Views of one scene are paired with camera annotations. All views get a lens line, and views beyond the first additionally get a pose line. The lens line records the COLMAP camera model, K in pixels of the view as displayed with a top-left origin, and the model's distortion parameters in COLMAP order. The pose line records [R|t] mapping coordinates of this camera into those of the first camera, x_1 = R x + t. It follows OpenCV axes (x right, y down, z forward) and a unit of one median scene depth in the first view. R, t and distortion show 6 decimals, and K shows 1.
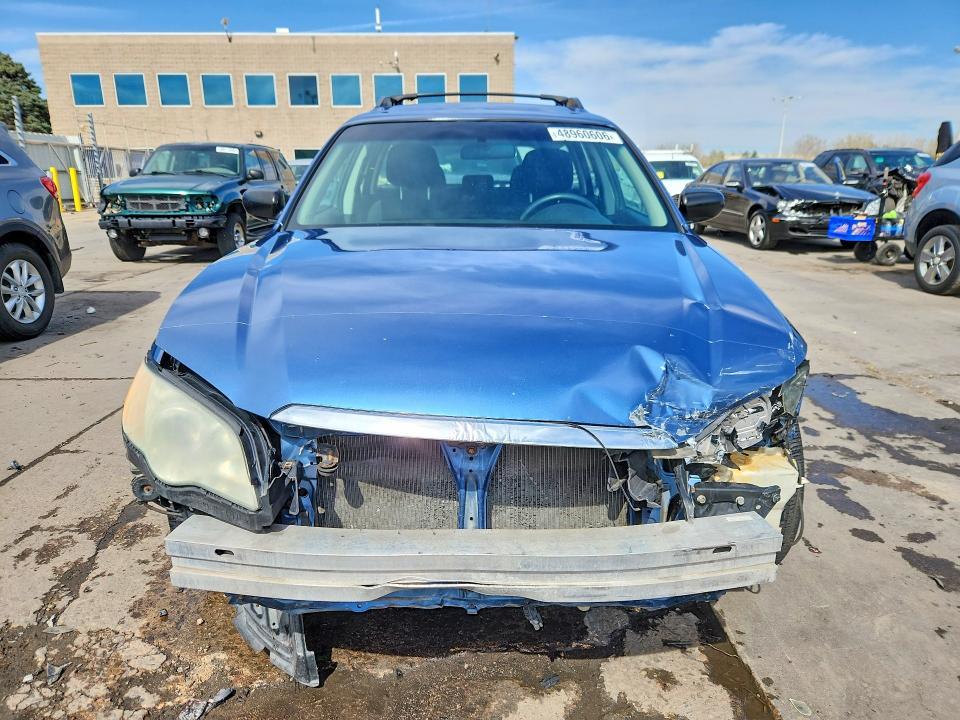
lens RADIAL K [[711.7, 0, 481.7], [0, 711.7, 367.4], [0, 0, 1]] dist [0.025498, 0.000353]
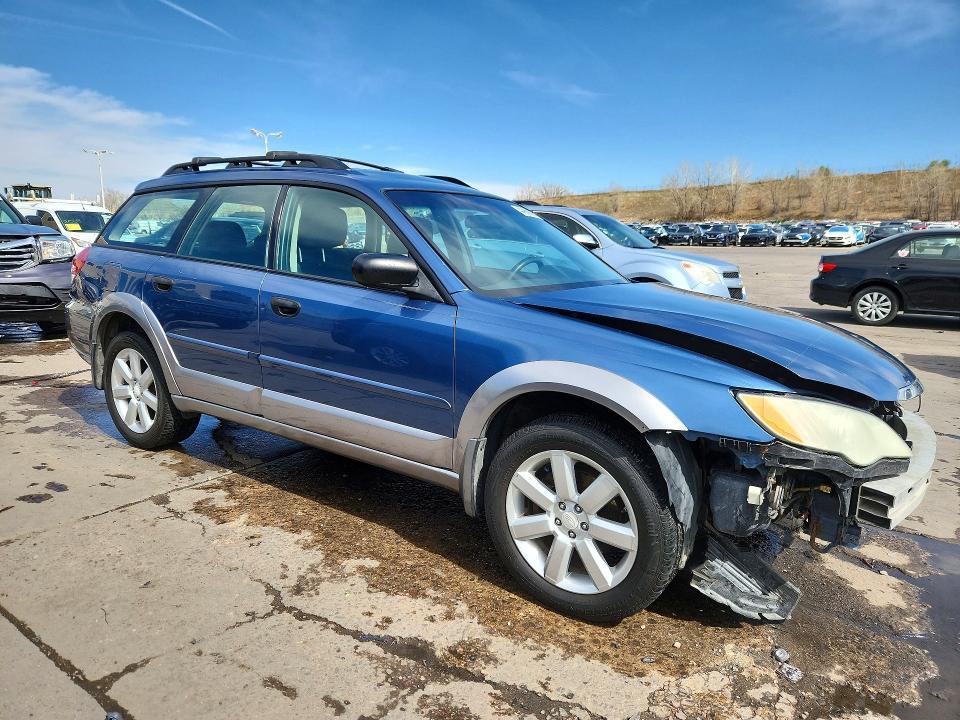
lens RADIAL K [[711.7, 0, 477.8], [0, 711.7, 359.2], [0, 0, 1]] dist [0.025498, 0.000353]
pose [[0.538849, -0.136408, 0.831285, -0.137115], [0.201335, 0.979058, 0.030149, -0.016201], [-0.817989, 0.151121, 0.555028, 0.056175]]
